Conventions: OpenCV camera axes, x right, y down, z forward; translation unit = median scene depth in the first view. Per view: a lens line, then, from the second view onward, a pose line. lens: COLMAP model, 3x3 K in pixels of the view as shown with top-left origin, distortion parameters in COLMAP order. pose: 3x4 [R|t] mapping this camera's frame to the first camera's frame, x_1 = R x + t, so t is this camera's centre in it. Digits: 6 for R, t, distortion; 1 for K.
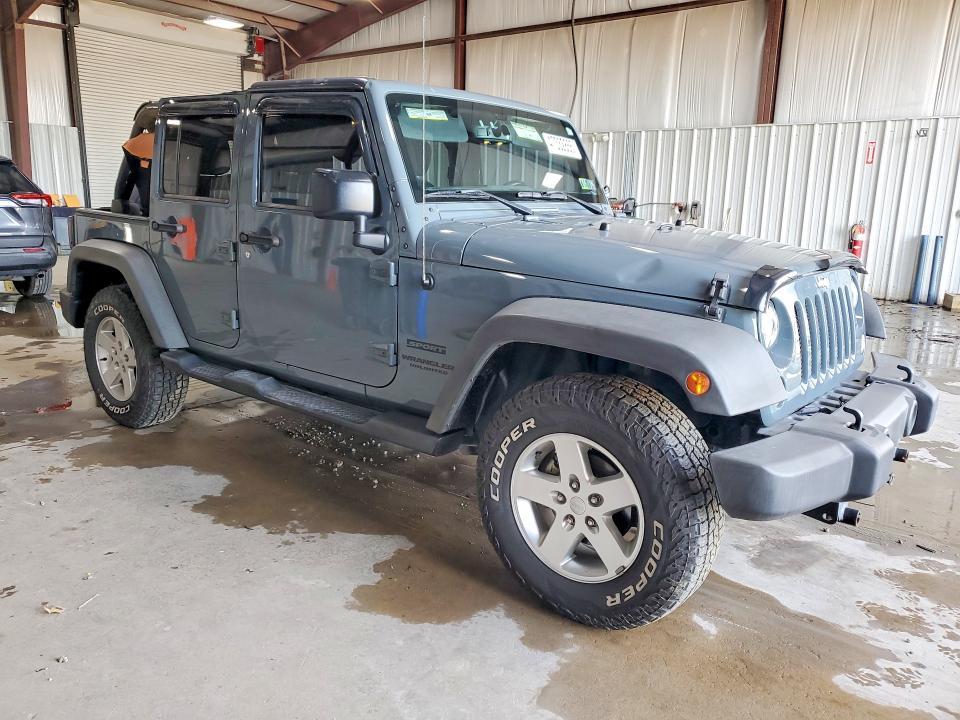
lens RADIAL K [[737.3, 0, 480.0], [0, 737.3, 360.0], [0, 0, 1]] dist [0.006768, -0.002598]
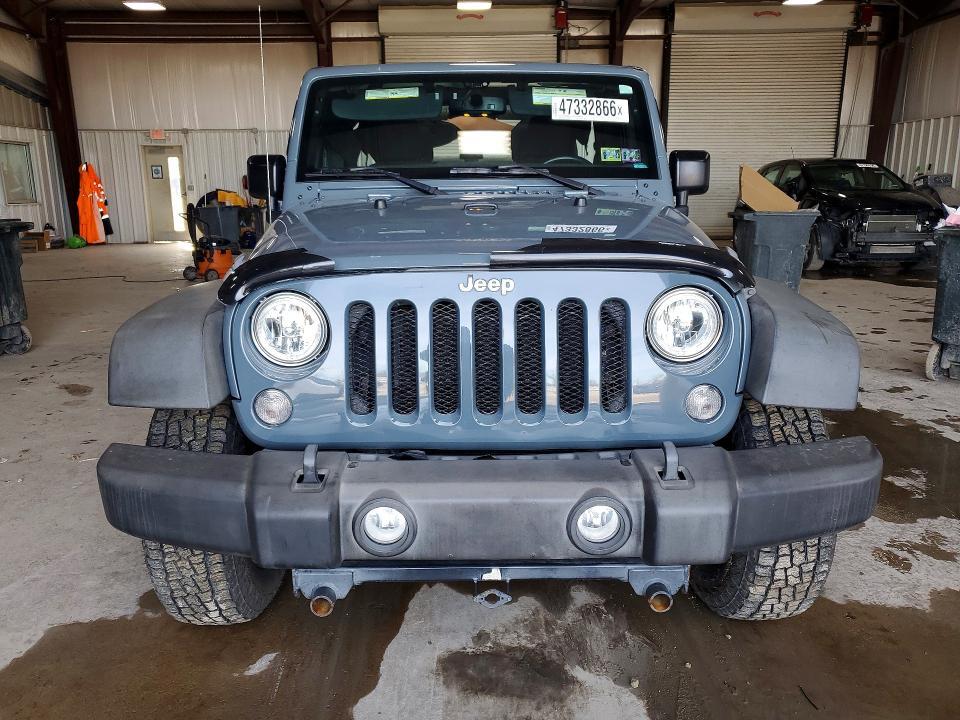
lens RADIAL K [[737.9, 0, 480.0], [0, 737.9, 360.0], [0, 0, 1]] dist [0.018663, 0.004319]
pose [[0.639098, 0.149571, -0.754442, 0.840598], [-0.143793, 0.986849, 0.073838, -0.072453], [0.755564, 0.061294, 0.652201, 0.480827]]
